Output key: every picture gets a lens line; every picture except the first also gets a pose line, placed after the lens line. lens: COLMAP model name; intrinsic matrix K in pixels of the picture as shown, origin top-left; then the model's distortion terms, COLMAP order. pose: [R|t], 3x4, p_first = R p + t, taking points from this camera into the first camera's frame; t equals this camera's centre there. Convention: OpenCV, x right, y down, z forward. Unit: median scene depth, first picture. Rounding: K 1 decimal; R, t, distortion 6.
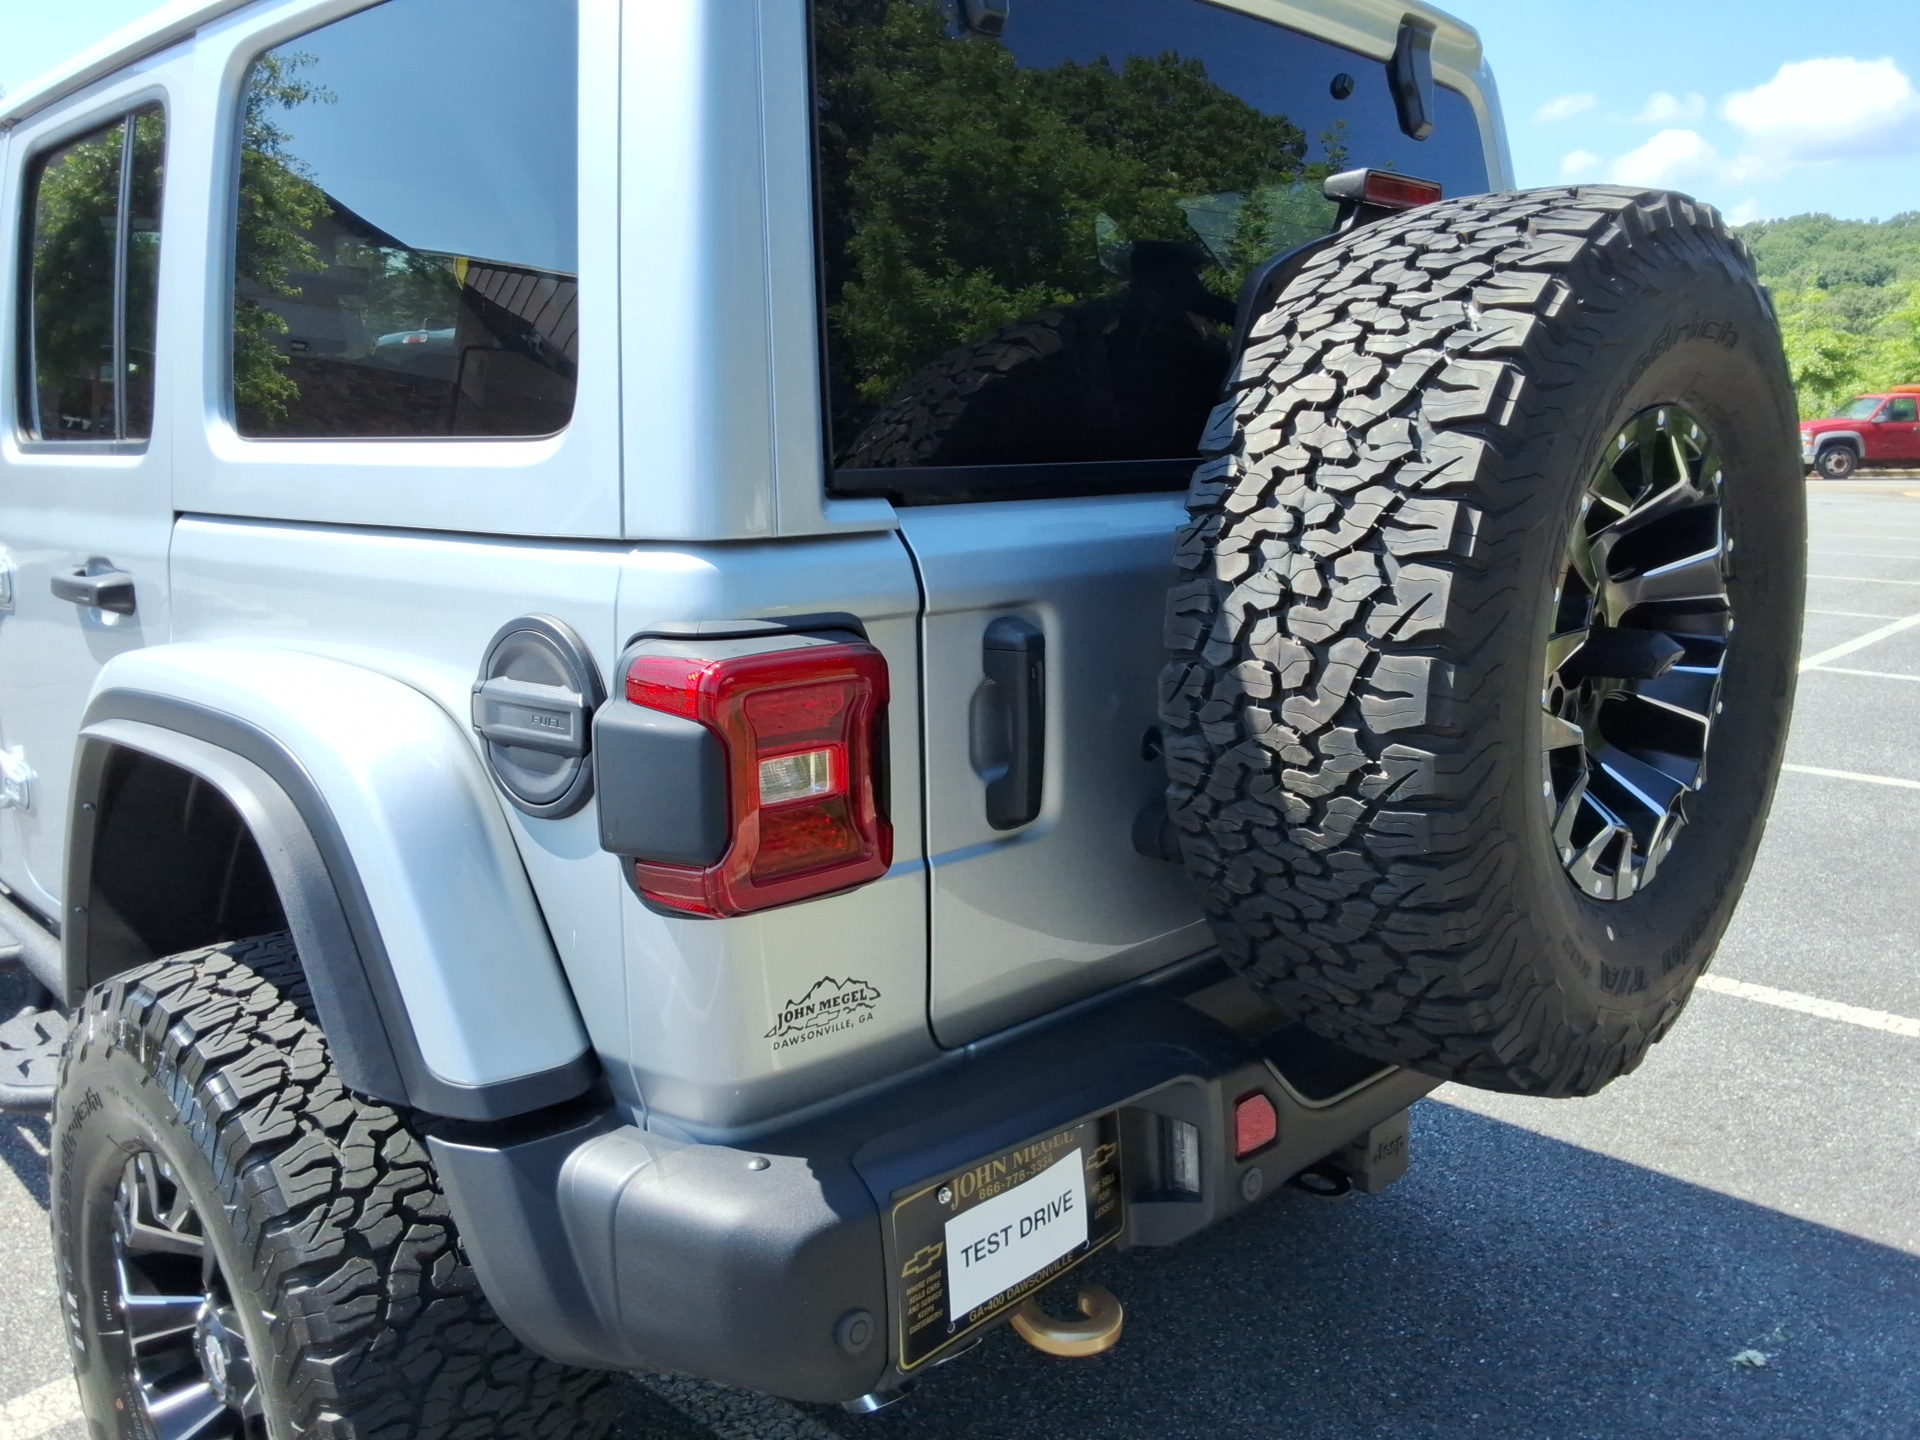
lens RADIAL K [[1541.7, 0, 960.0], [0, 1541.7, 720.0], [0, 0, 1]] dist [0.115246, -0.177950]
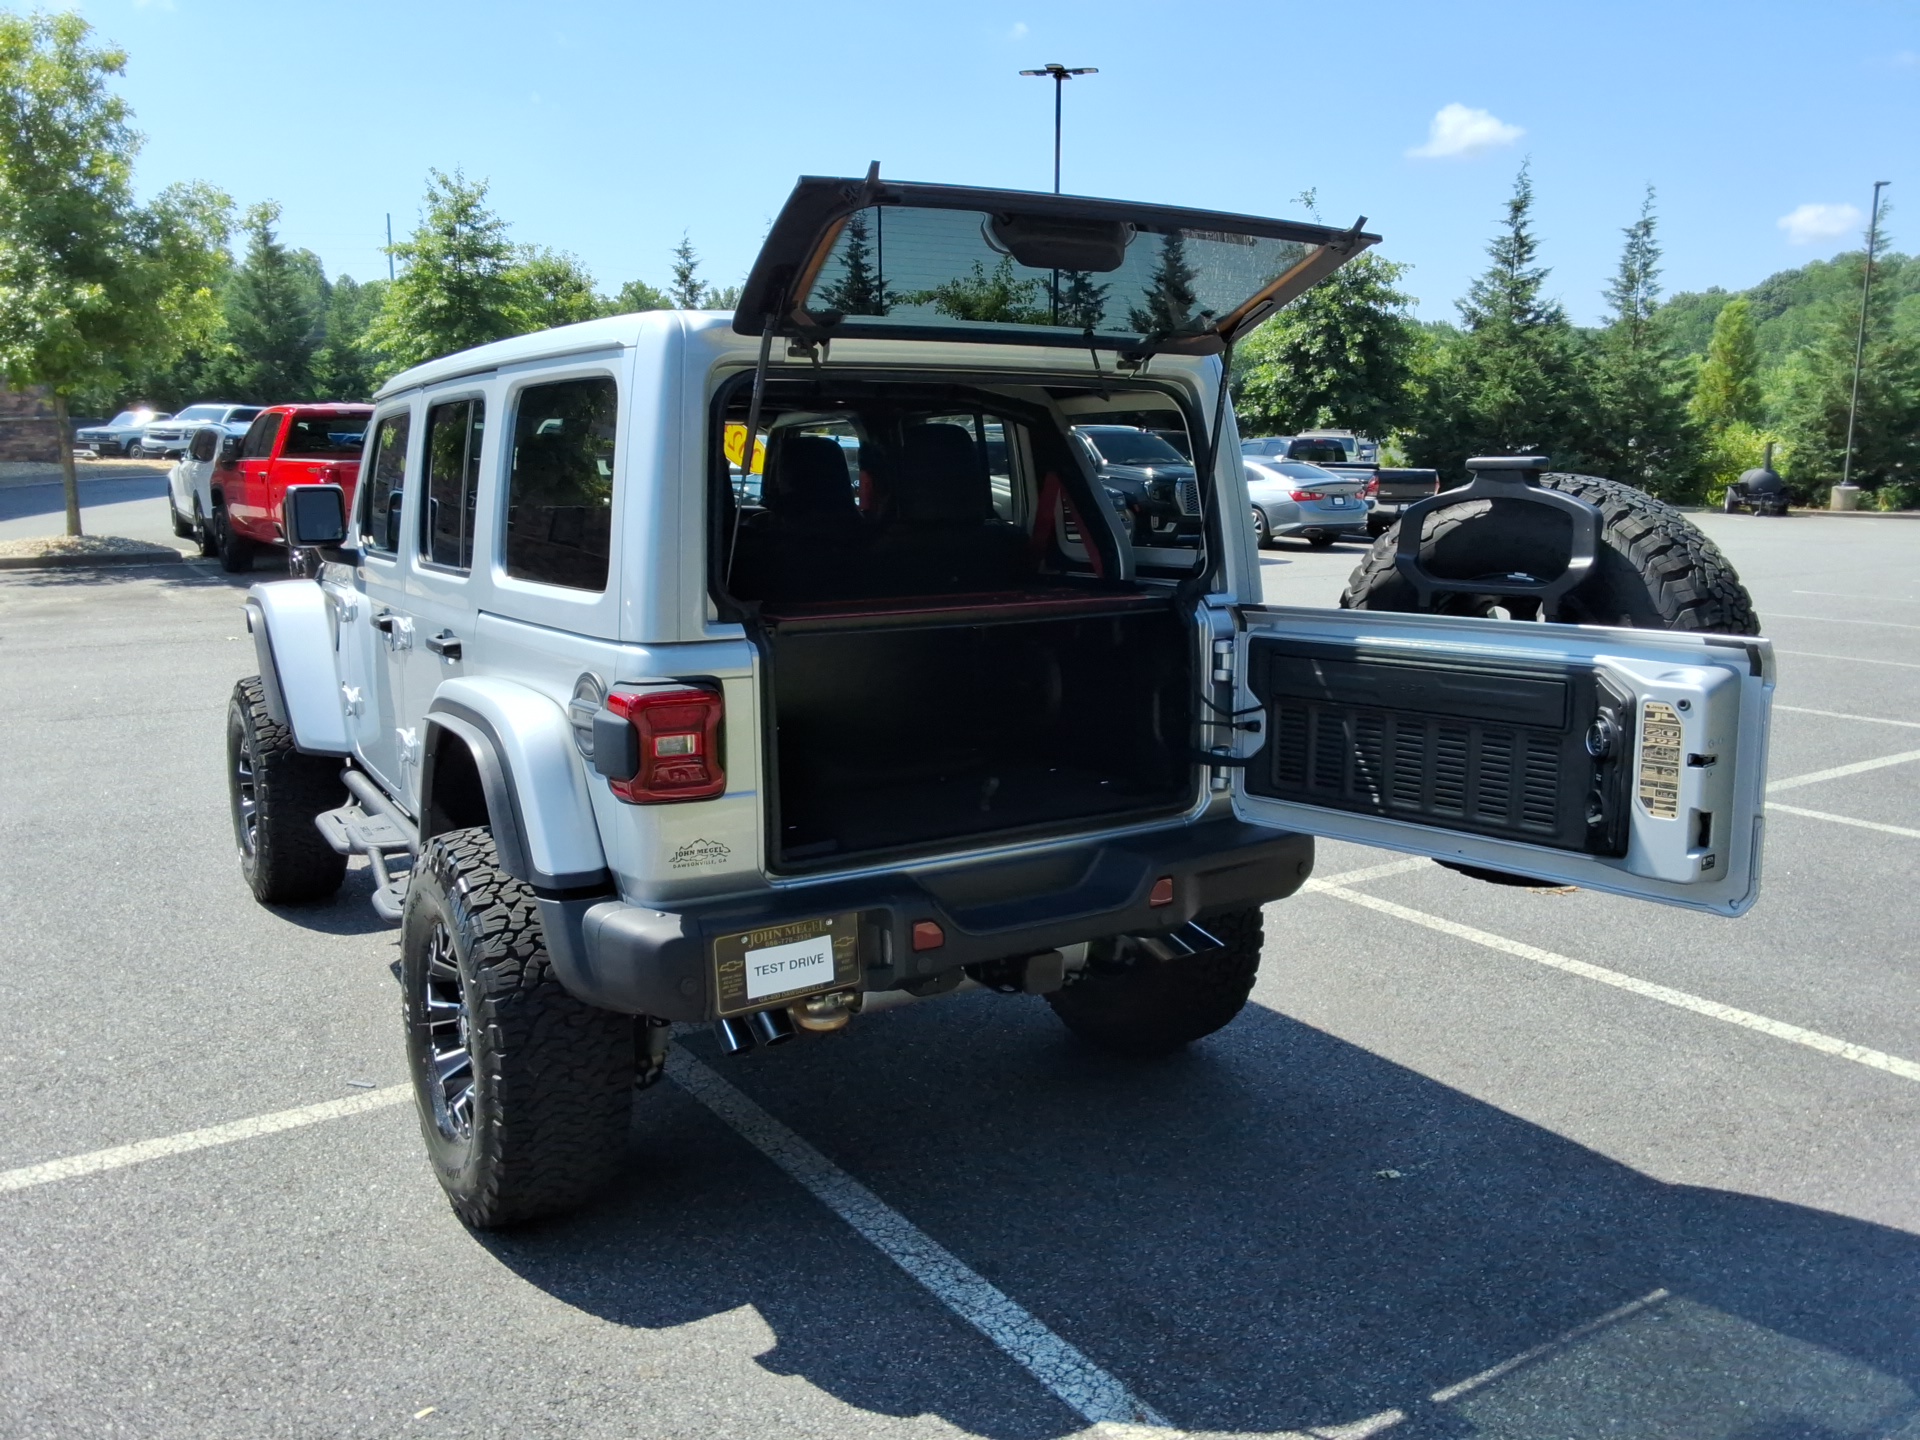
lens RADIAL K [[1534.2, 0, 963.6], [0, 1534.2, 716.1], [0, 0, 1]] dist [0.120589, -0.175286]
pose [[0.970626, 0.039106, -0.237395, 0.787916], [-0.045005, 0.998797, -0.019480, 0.016450], [0.236347, 0.029592, 0.971218, -1.046663]]
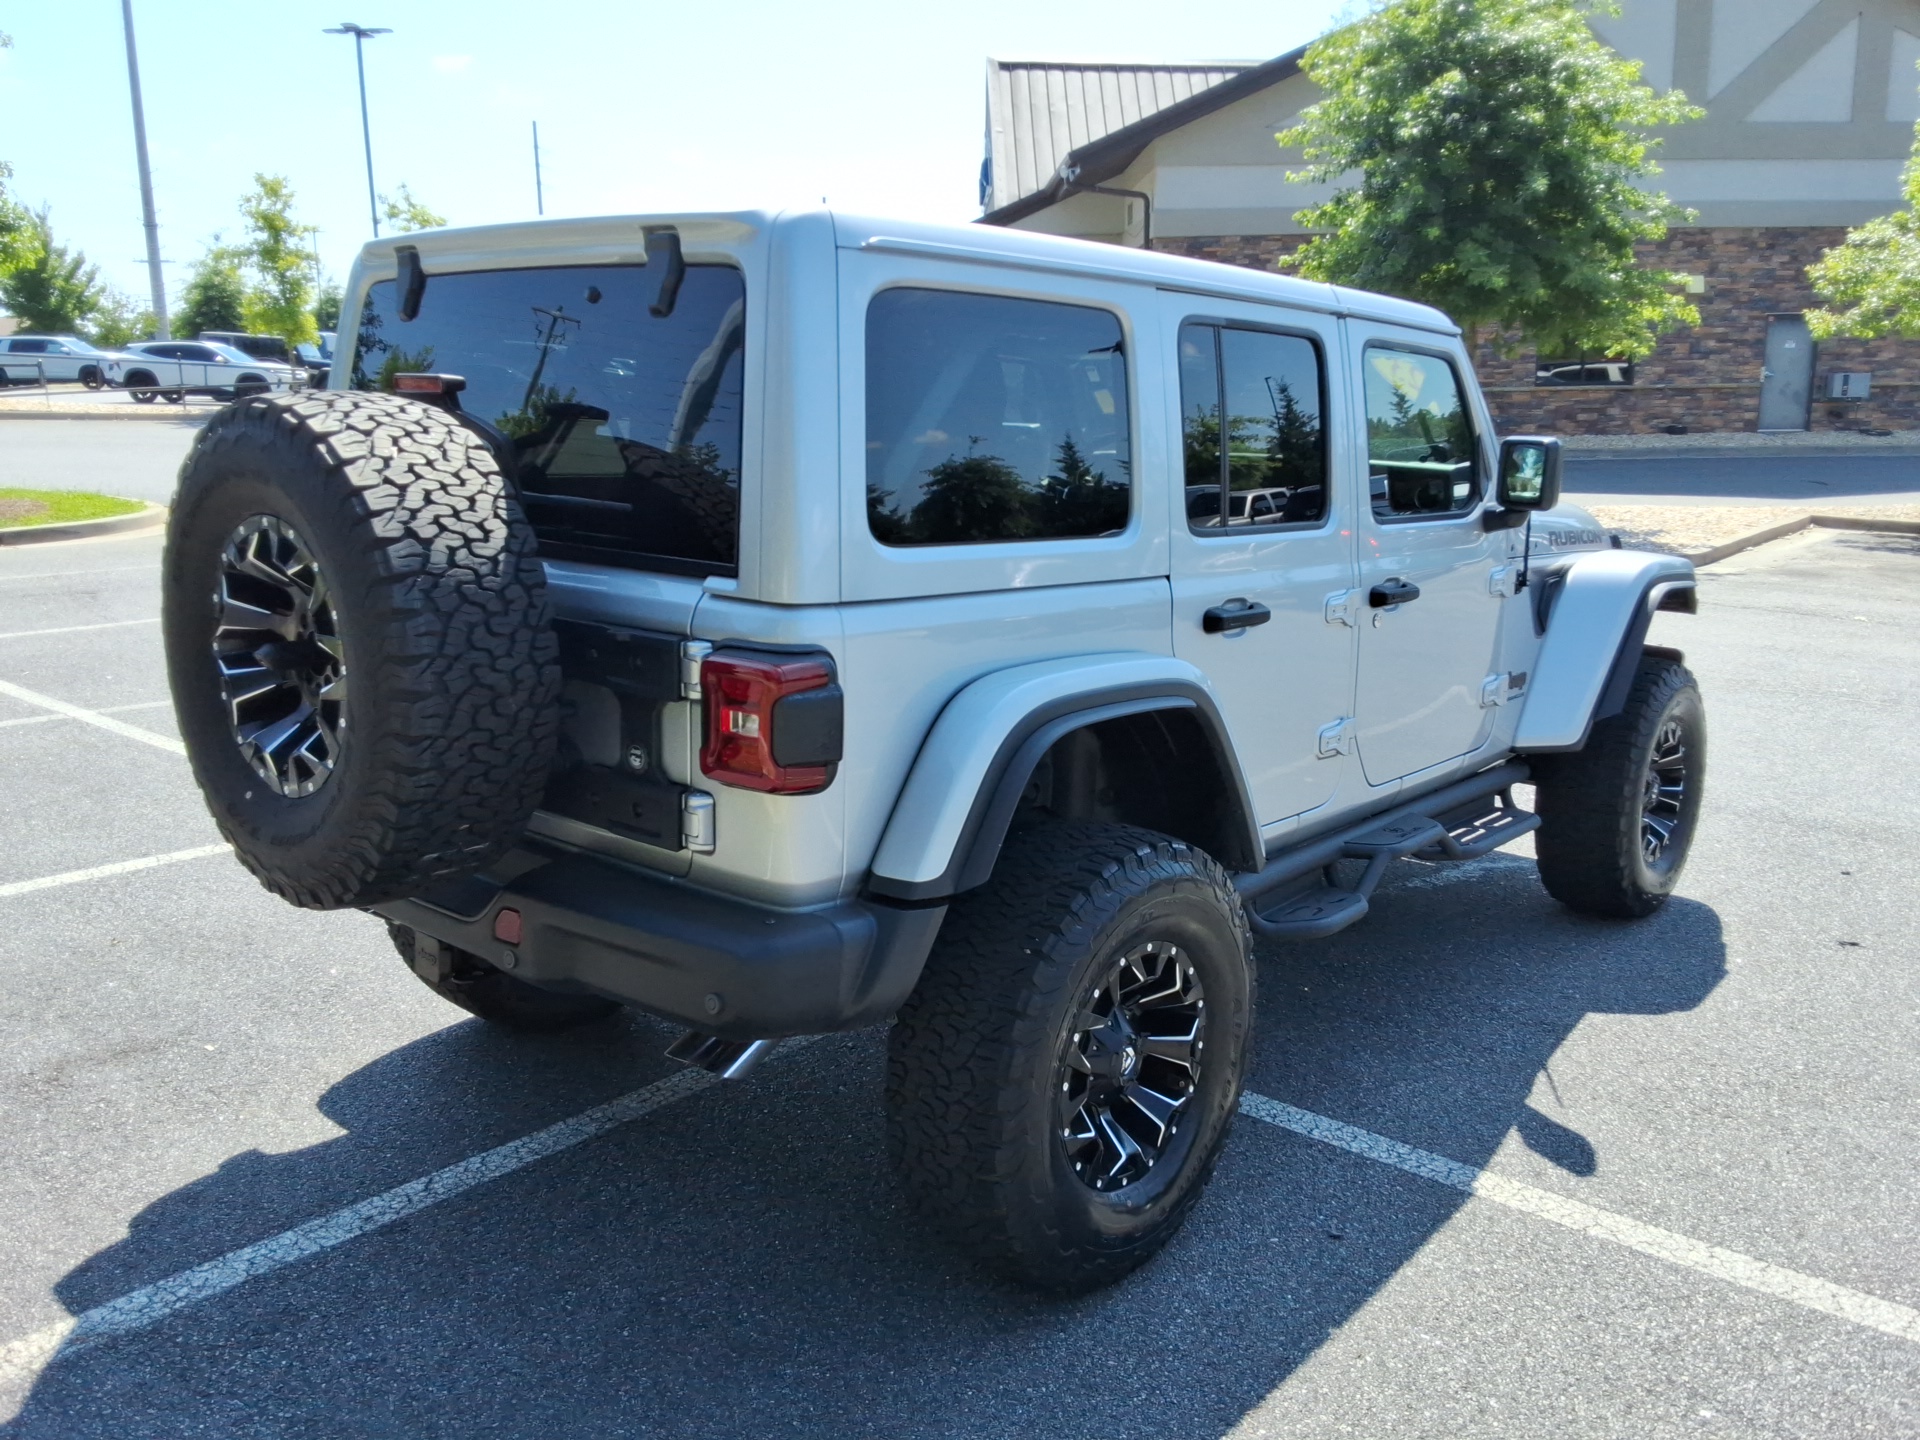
lens RADIAL K [[1544.8, 0, 990.8], [0, 1544.8, 706.1], [0, 0, 1]] dist [0.088782, -0.139528]
pose [[0.057659, 0.198195, -0.978465, 2.448613], [-0.213140, 0.959943, 0.181883, -0.530111], [0.975319, 0.198062, 0.097593, 1.799701]]
